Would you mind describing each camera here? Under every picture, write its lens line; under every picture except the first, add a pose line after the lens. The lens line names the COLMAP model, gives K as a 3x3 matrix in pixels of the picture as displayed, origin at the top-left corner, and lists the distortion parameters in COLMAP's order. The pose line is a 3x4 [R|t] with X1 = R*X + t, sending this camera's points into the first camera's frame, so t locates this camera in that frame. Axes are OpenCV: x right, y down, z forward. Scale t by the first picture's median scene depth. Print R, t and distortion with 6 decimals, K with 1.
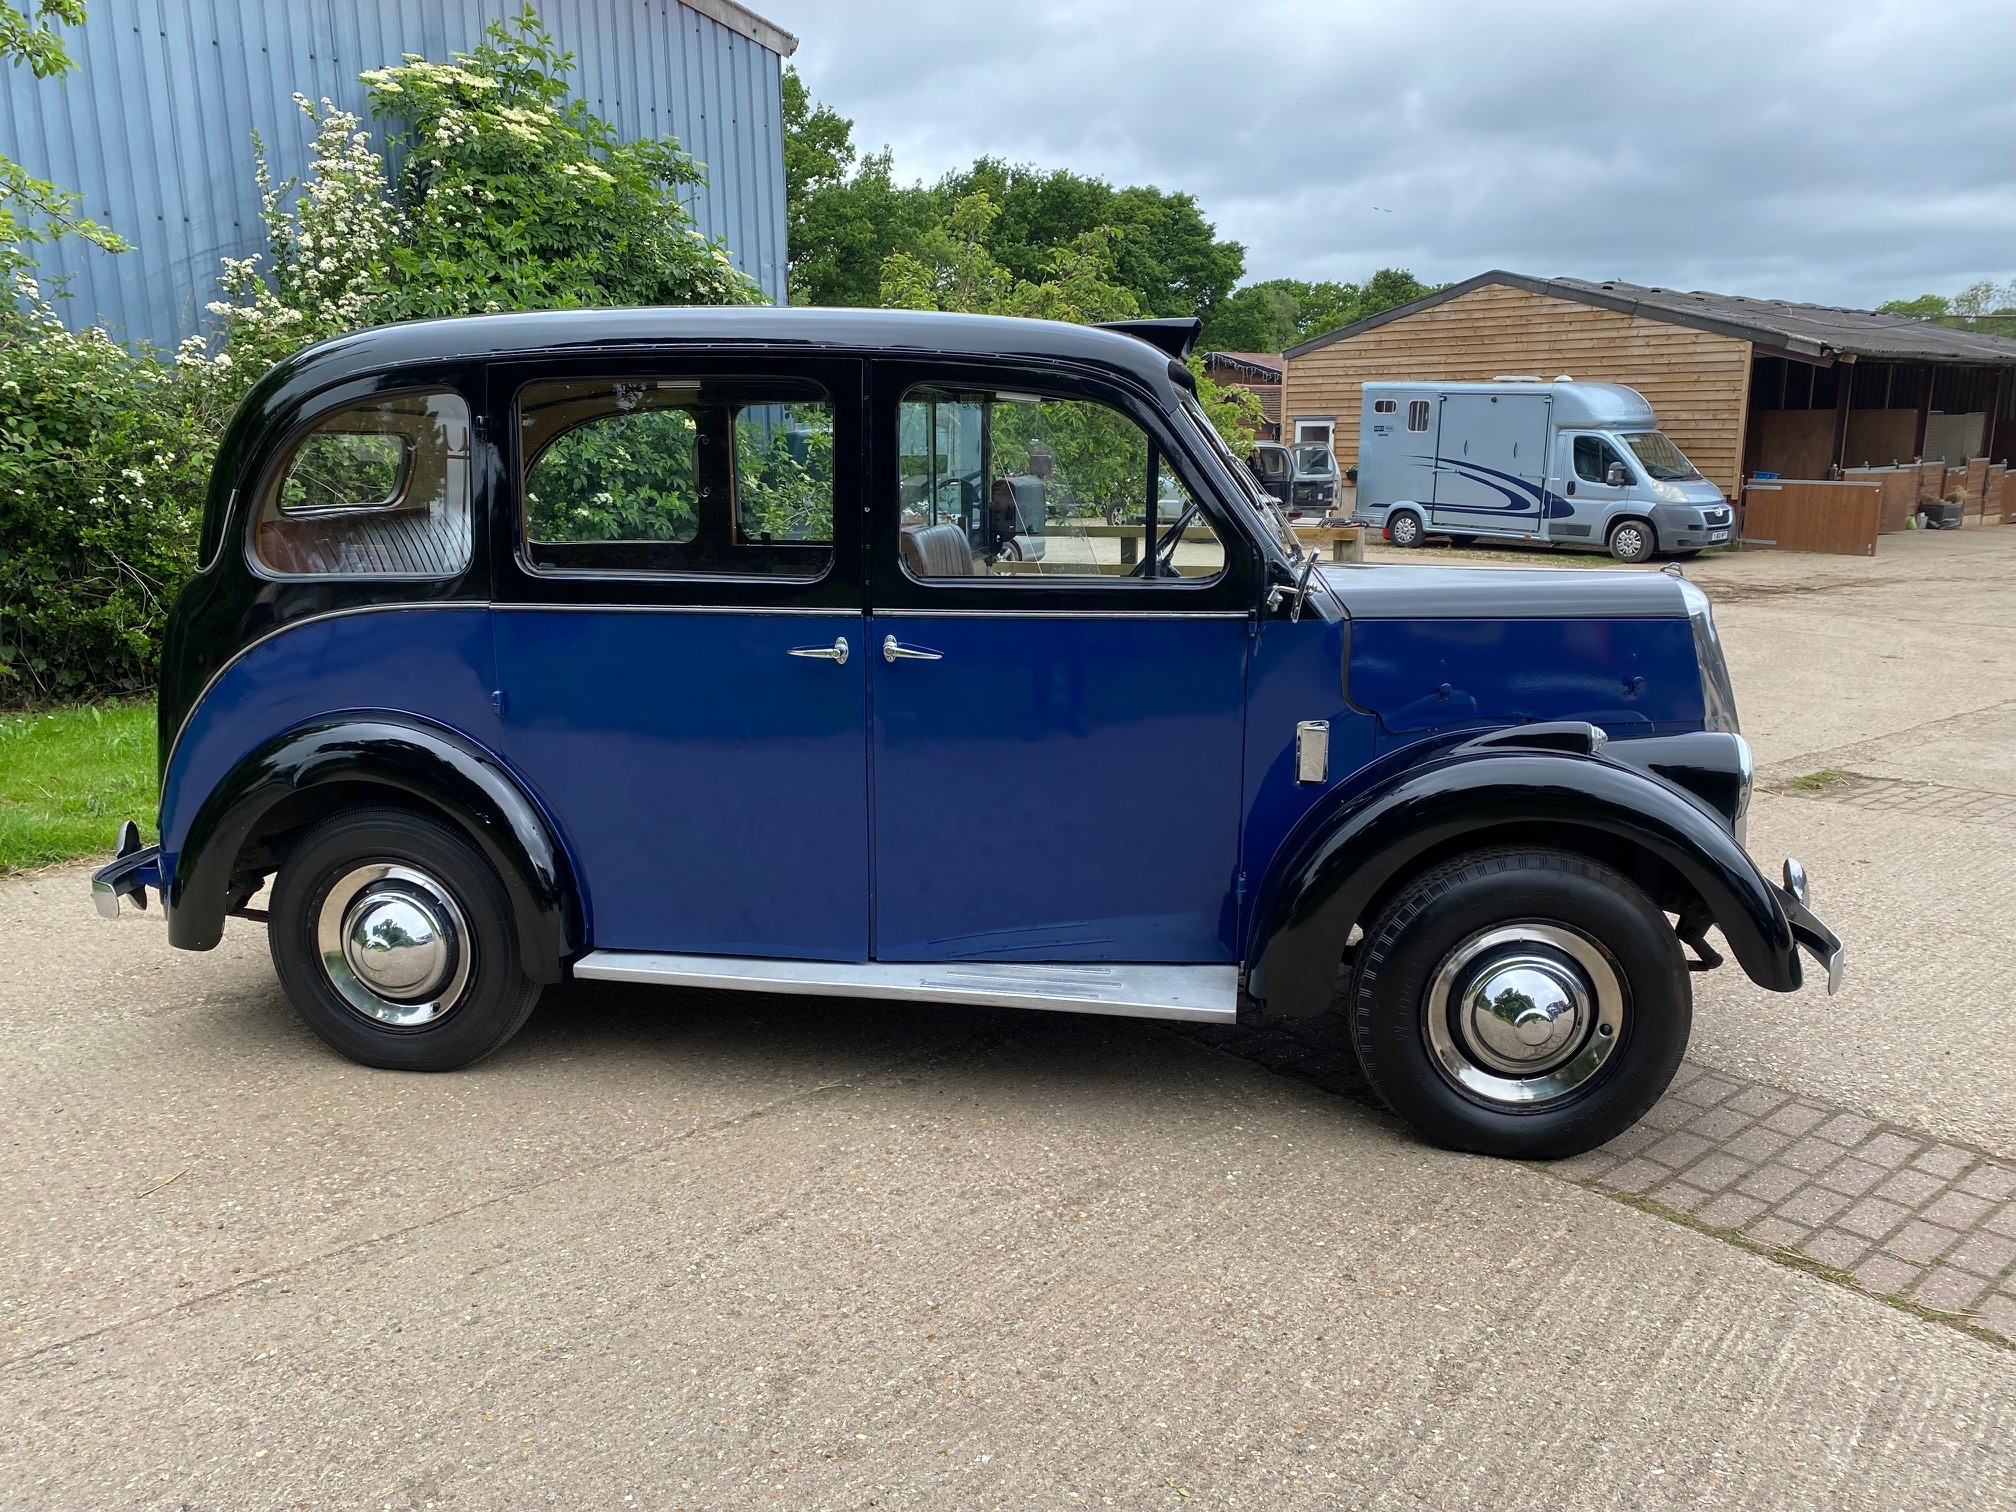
lens RADIAL K [[1535.9, 0, 1008.0], [0, 1535.9, 756.0], [0, 0, 1]] dist [0.025712, -0.028574]
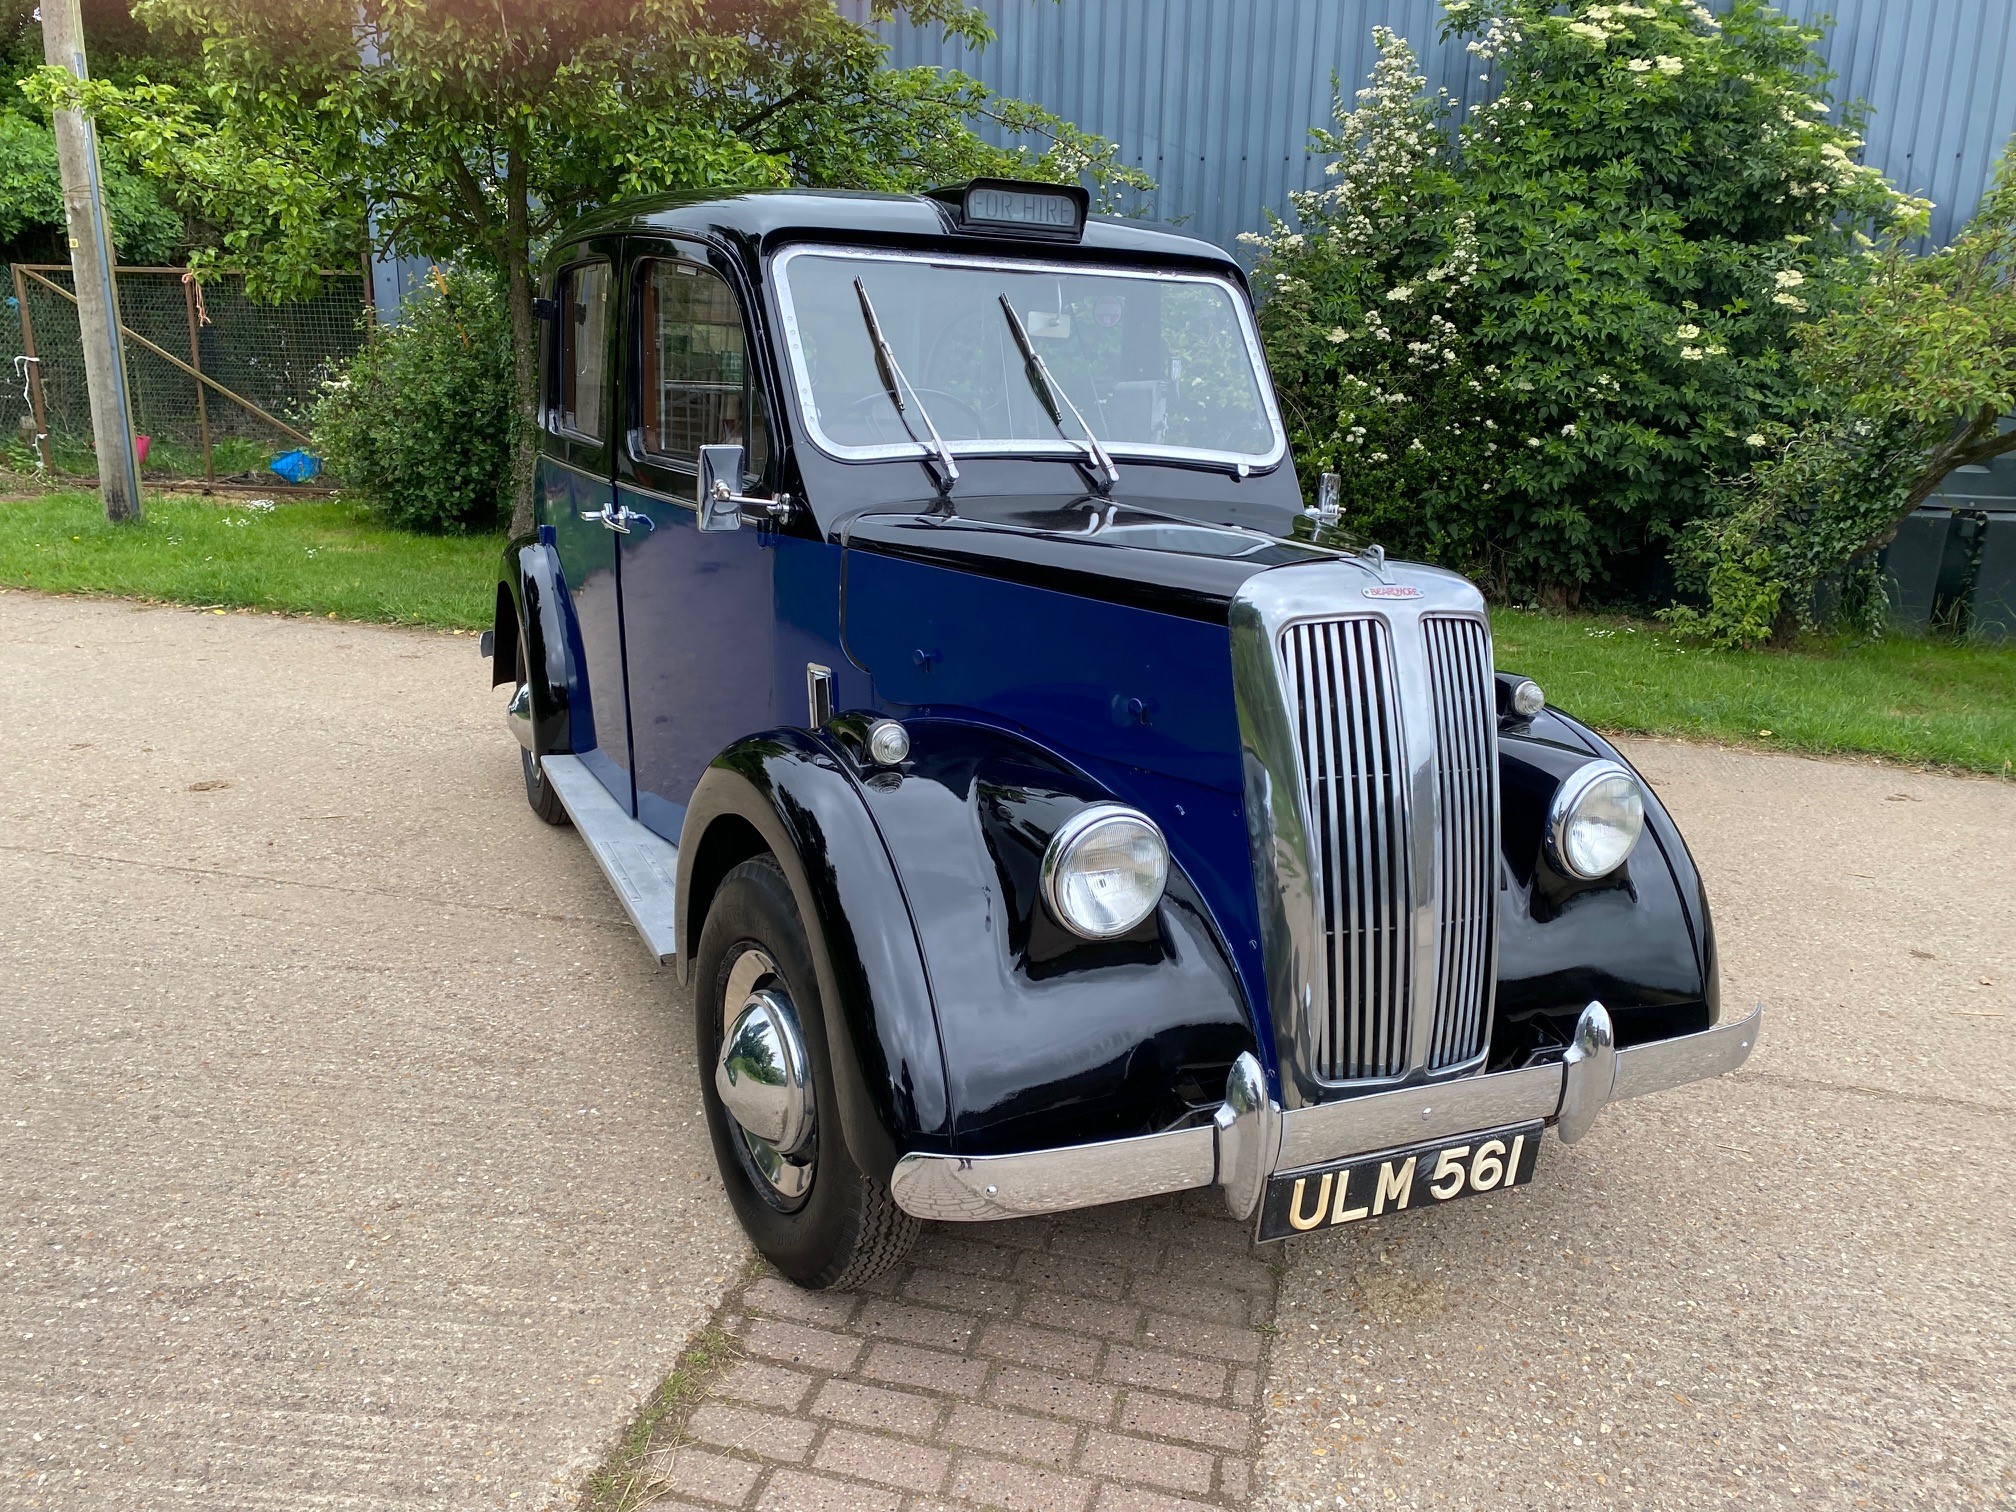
lens RADIAL K [[1518.8, 0, 1008.0], [0, 1518.8, 756.0], [0, 0, 1]] dist [0.010042, 0.001982]
pose [[0.573747, 0.229681, -0.786169, 0.310744], [-0.199605, 0.970145, 0.137758, -0.036894], [0.794338, 0.077885, 0.602463, 0.201842]]
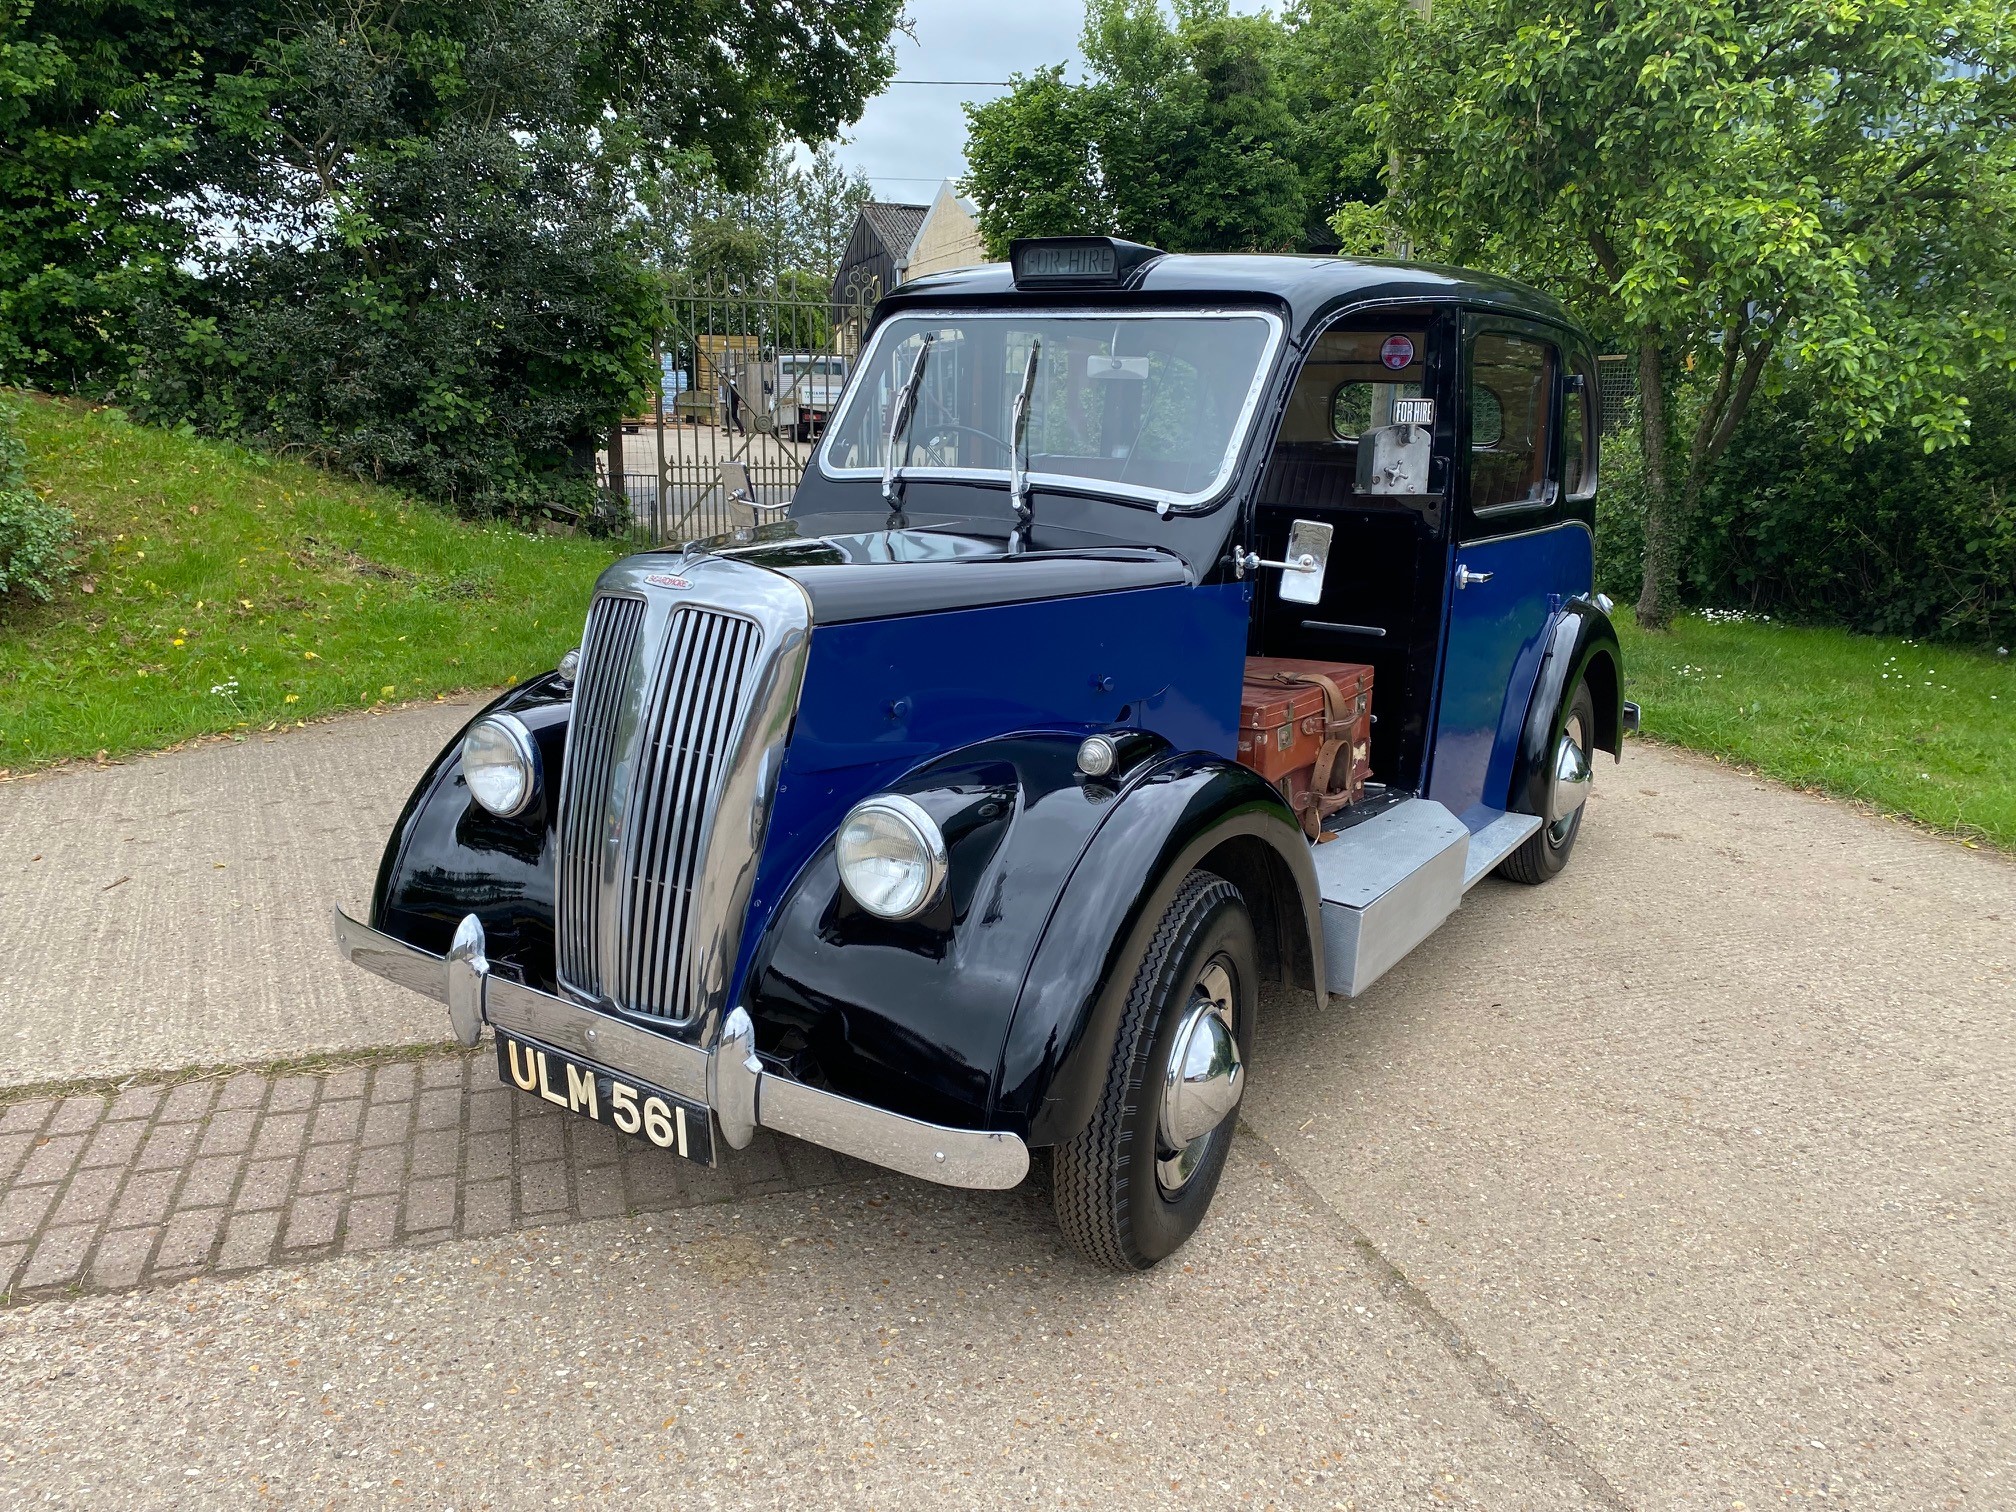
lens RADIAL K [[1497.7, 0, 1008.0], [0, 1497.7, 756.0], [0, 0, 1]] dist [0.021150, -0.008860]
pose [[-0.394564, 0.205196, -0.895664, 0.368609], [-0.197506, 0.933024, 0.300762, -0.098888], [0.897391, 0.295569, -0.327611, 0.513253]]
